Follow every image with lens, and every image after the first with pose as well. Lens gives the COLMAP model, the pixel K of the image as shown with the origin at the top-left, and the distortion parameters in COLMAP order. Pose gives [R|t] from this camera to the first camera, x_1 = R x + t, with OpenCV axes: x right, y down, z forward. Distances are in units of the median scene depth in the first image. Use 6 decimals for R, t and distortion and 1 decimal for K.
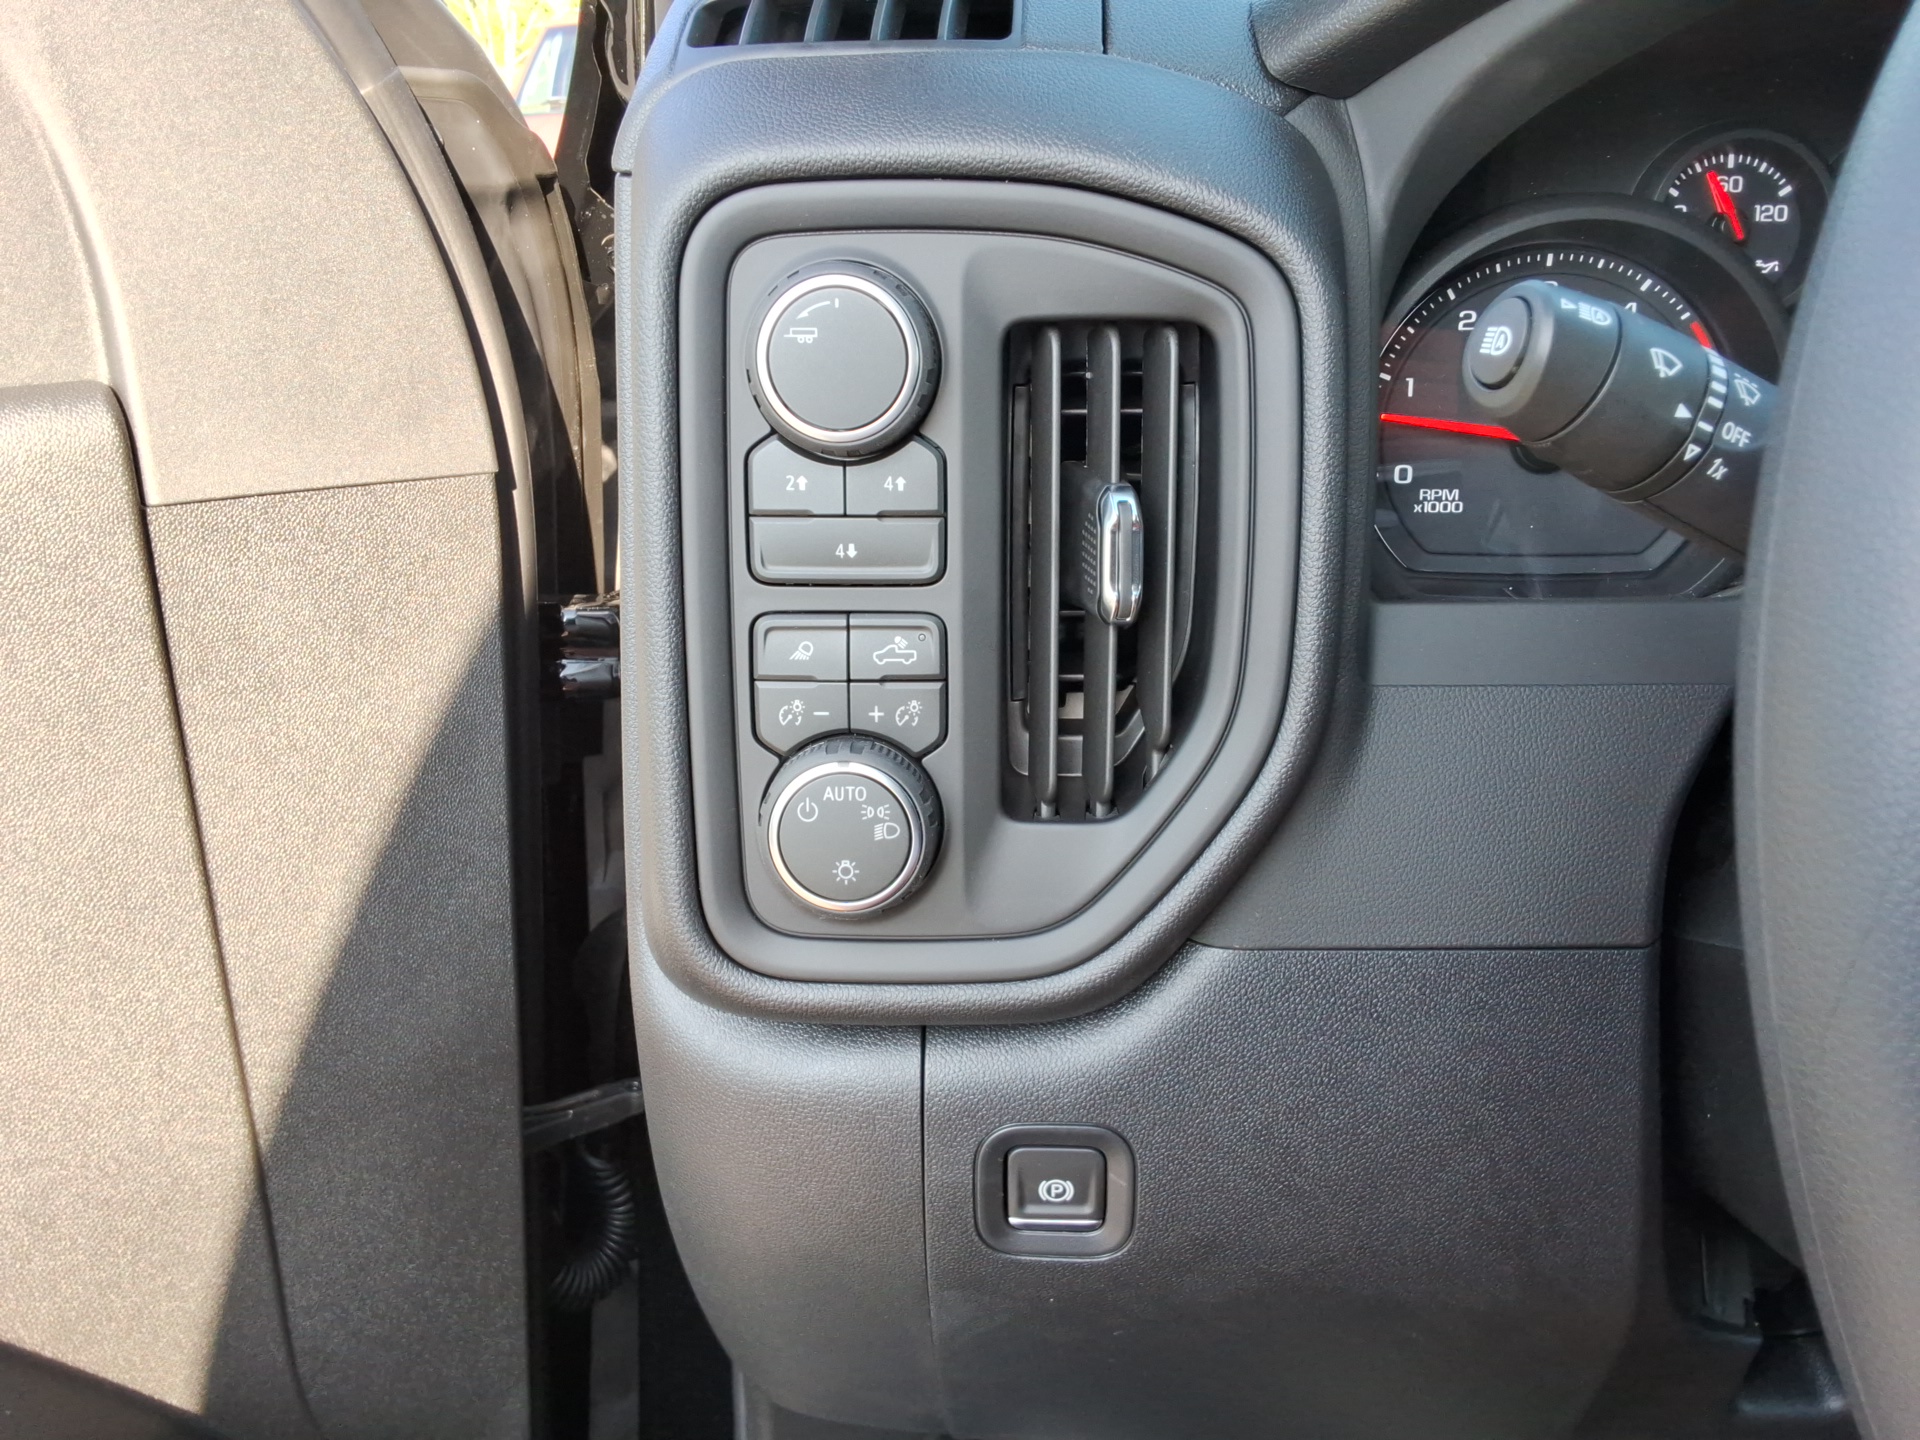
lens RADIAL K [[1563.9, 0, 992.1], [0, 1563.9, 725.9], [0, 0, 1]] dist [0.118782, -0.194521]
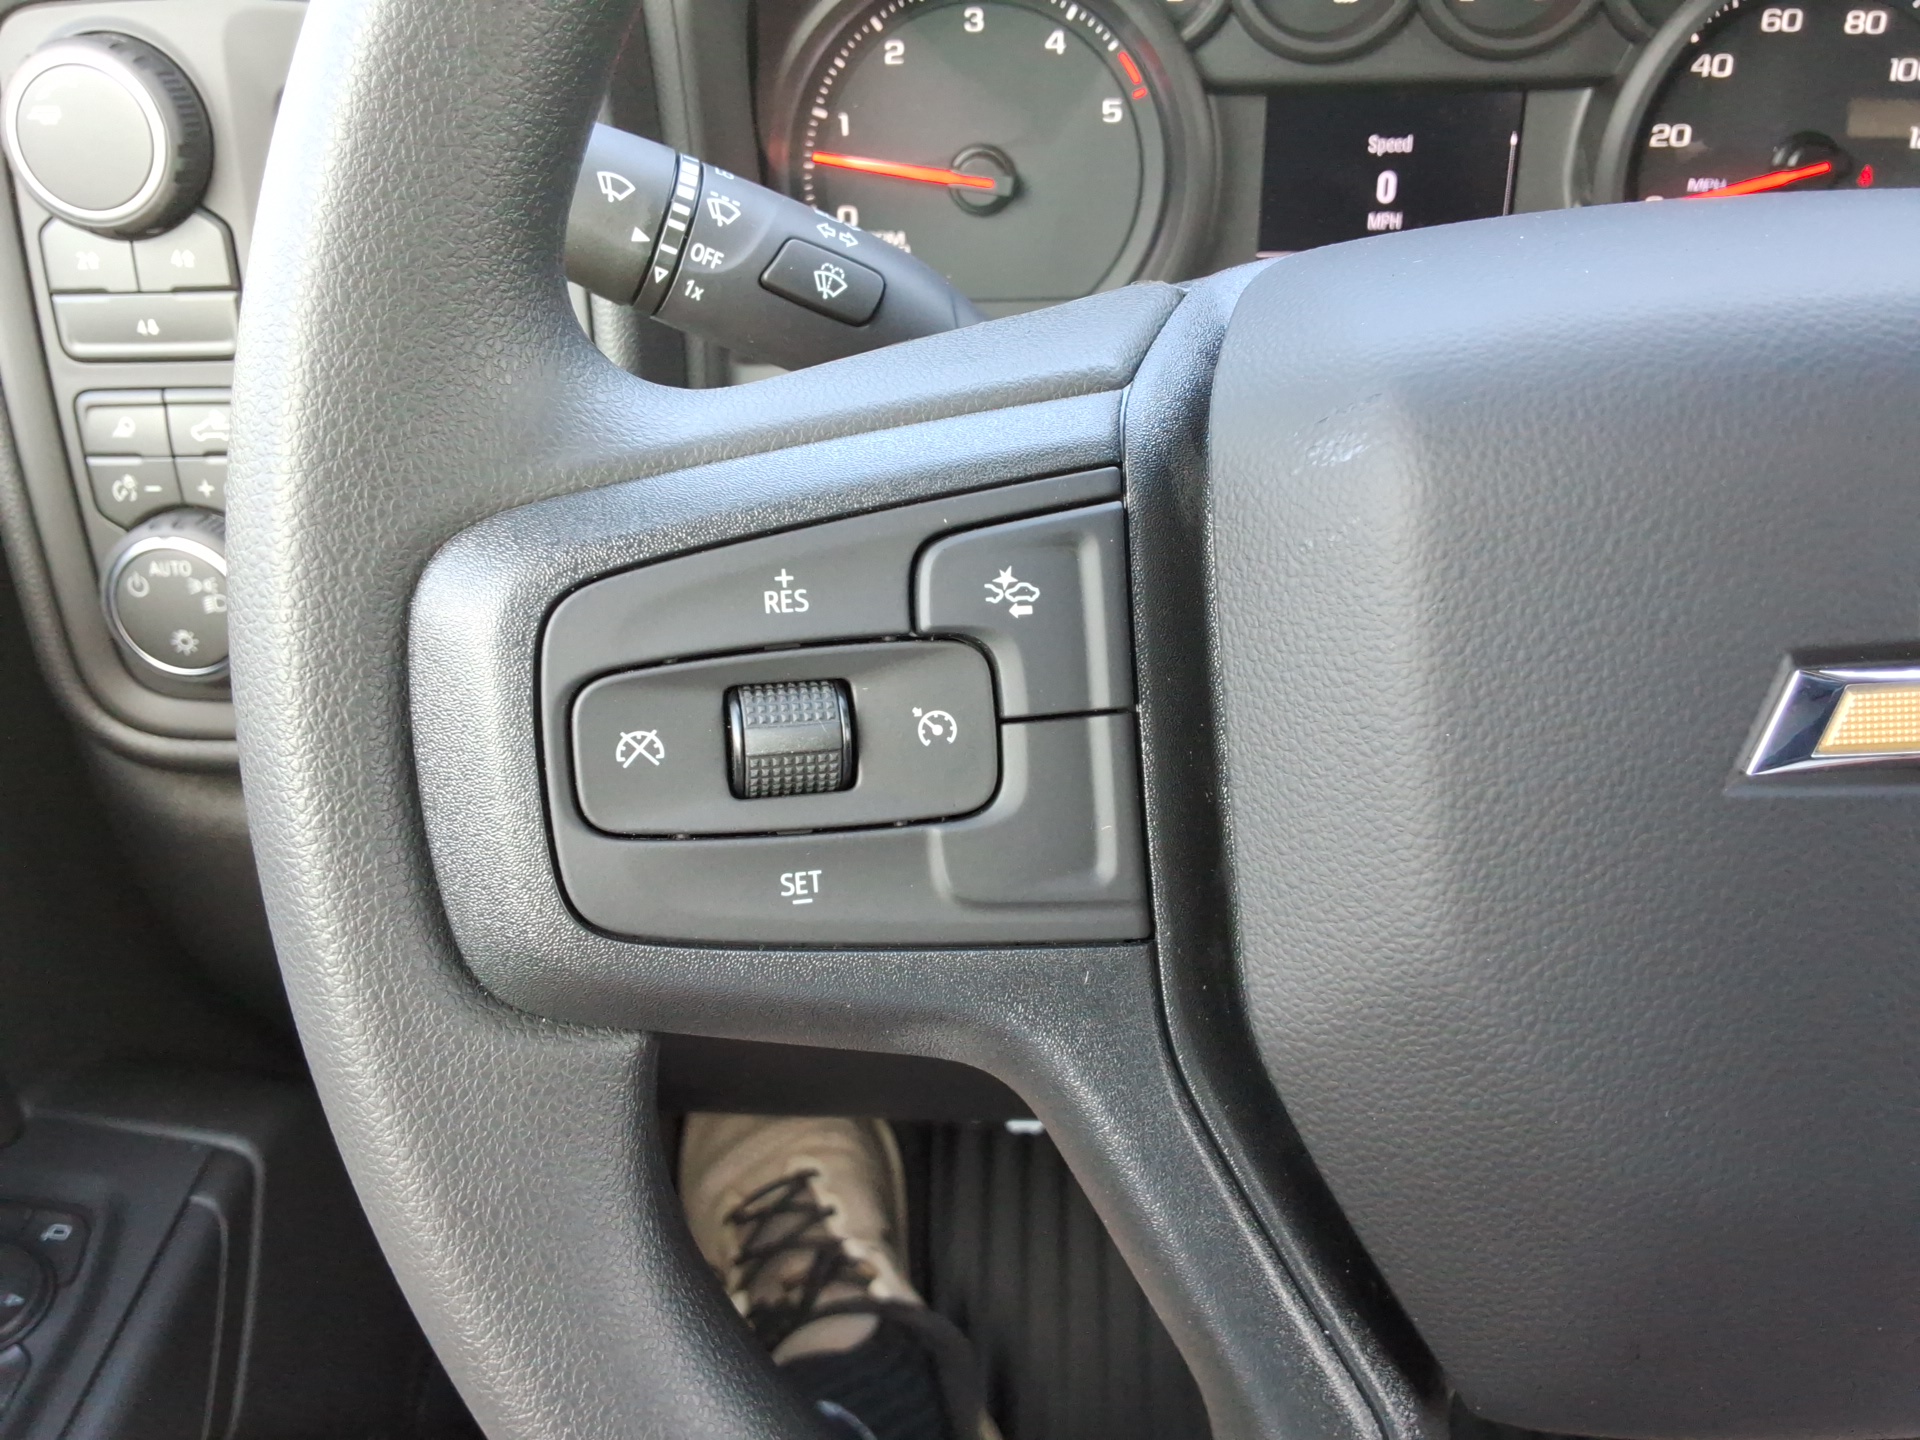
lens RADIAL K [[1584.8, 0, 972.0], [0, 1584.8, 703.0], [0, 0, 1]] dist [0.120666, -0.203439]
pose [[0.999809, -0.012677, -0.014852, 0.437364], [0.015270, 0.981652, 0.190071, -0.061912], [0.012170, -0.190261, 0.981658, -0.054821]]
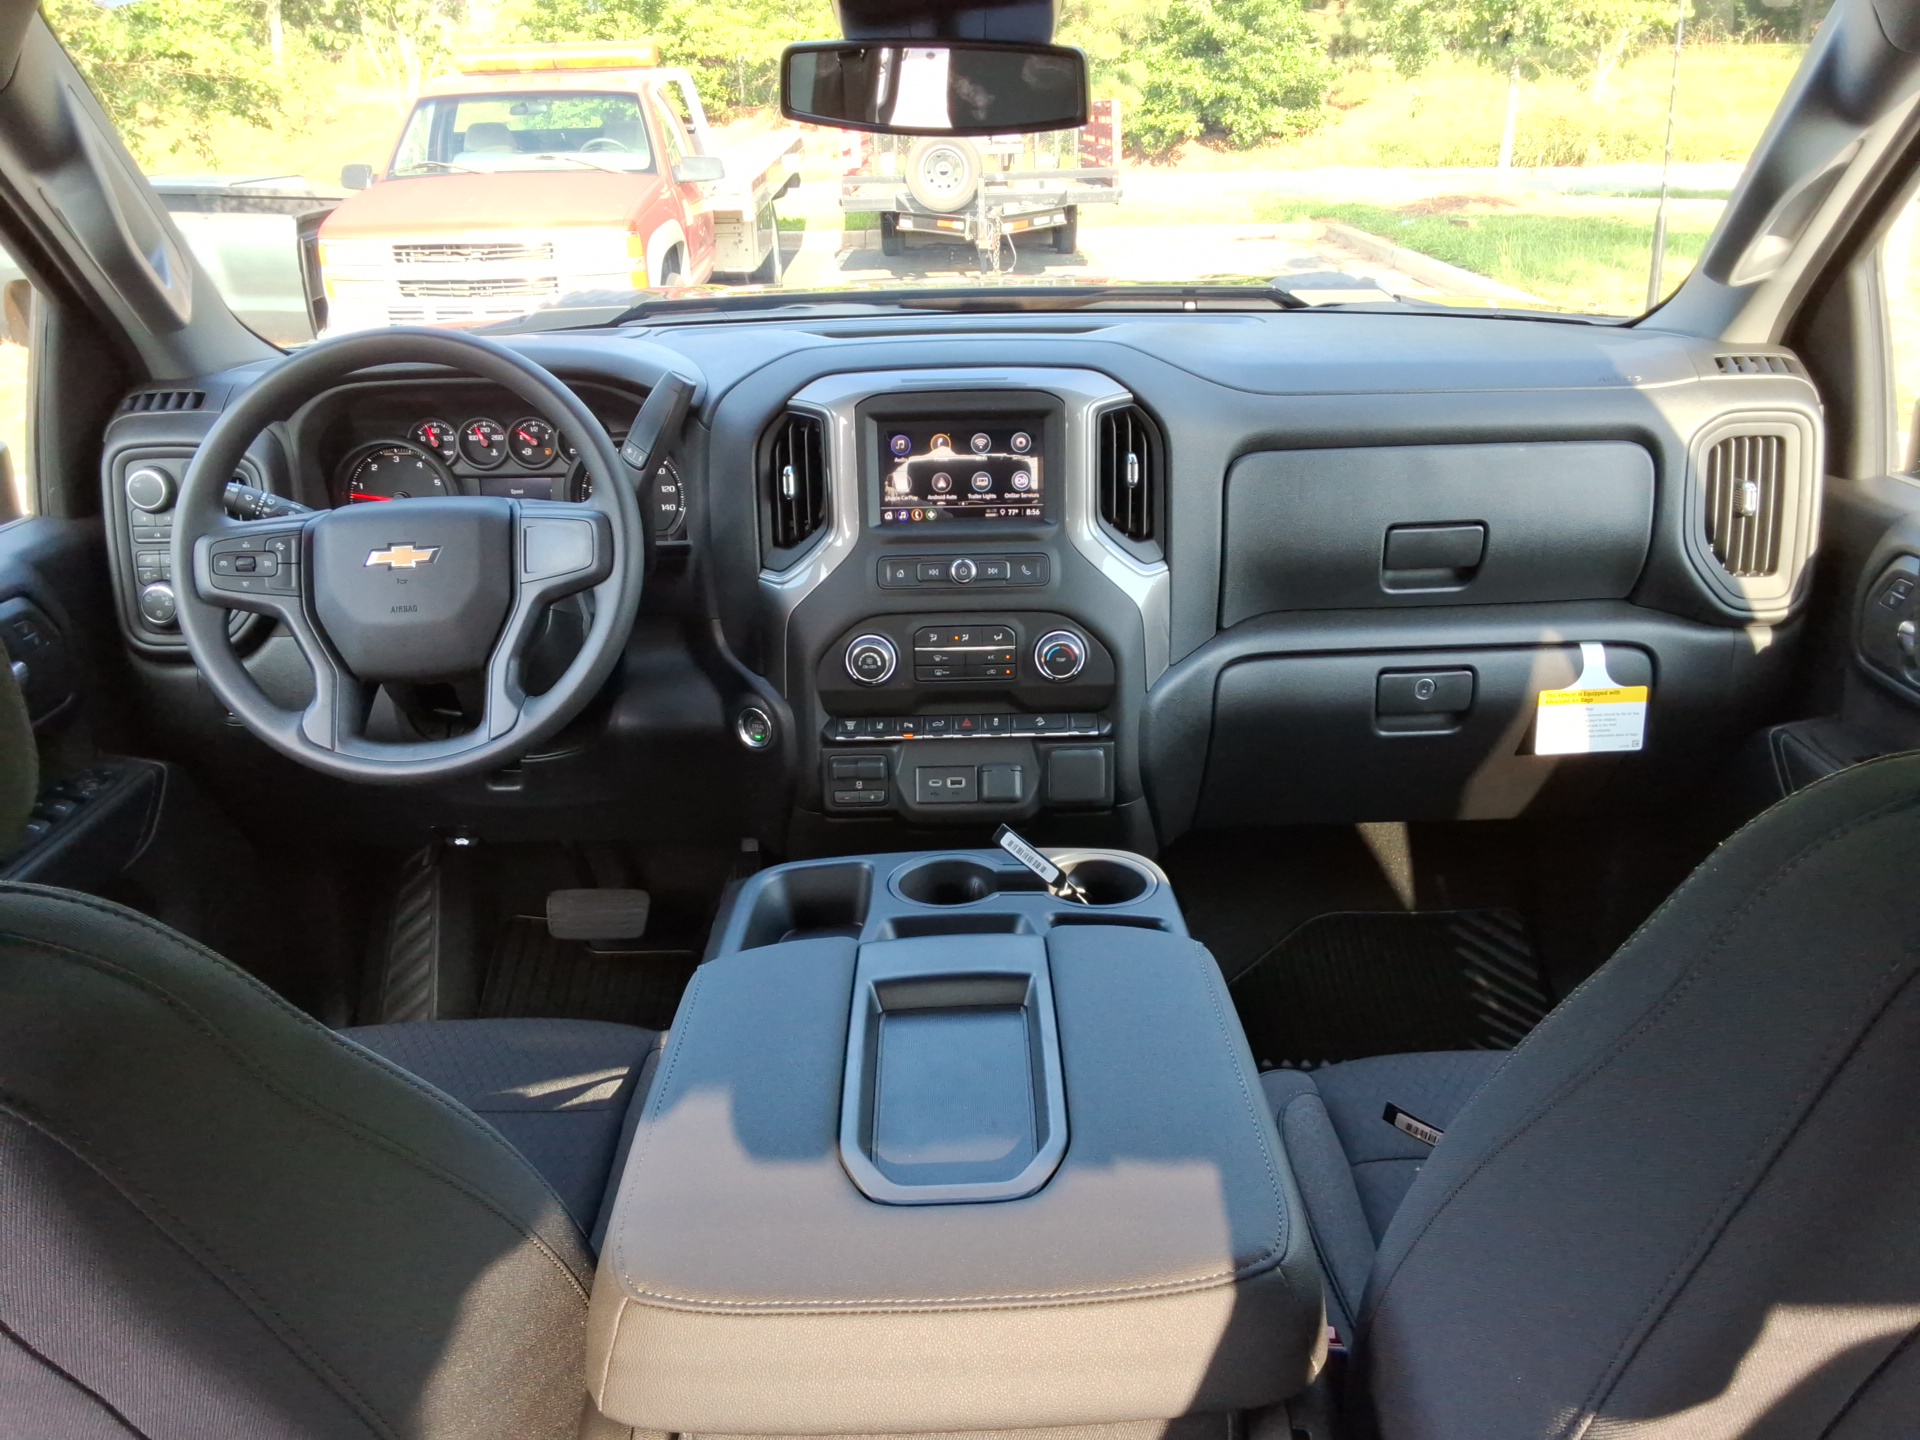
lens RADIAL K [[1643.9, 0, 1032.6], [0, 1643.9, 716.5], [0, 0, 1]] dist [0.011116, -0.003260]
pose [[0.999180, -0.024441, 0.032283, 1.987434], [0.024953, 0.999567, -0.015584, 0.475059], [-0.031888, 0.016376, 0.999357, -3.279178]]
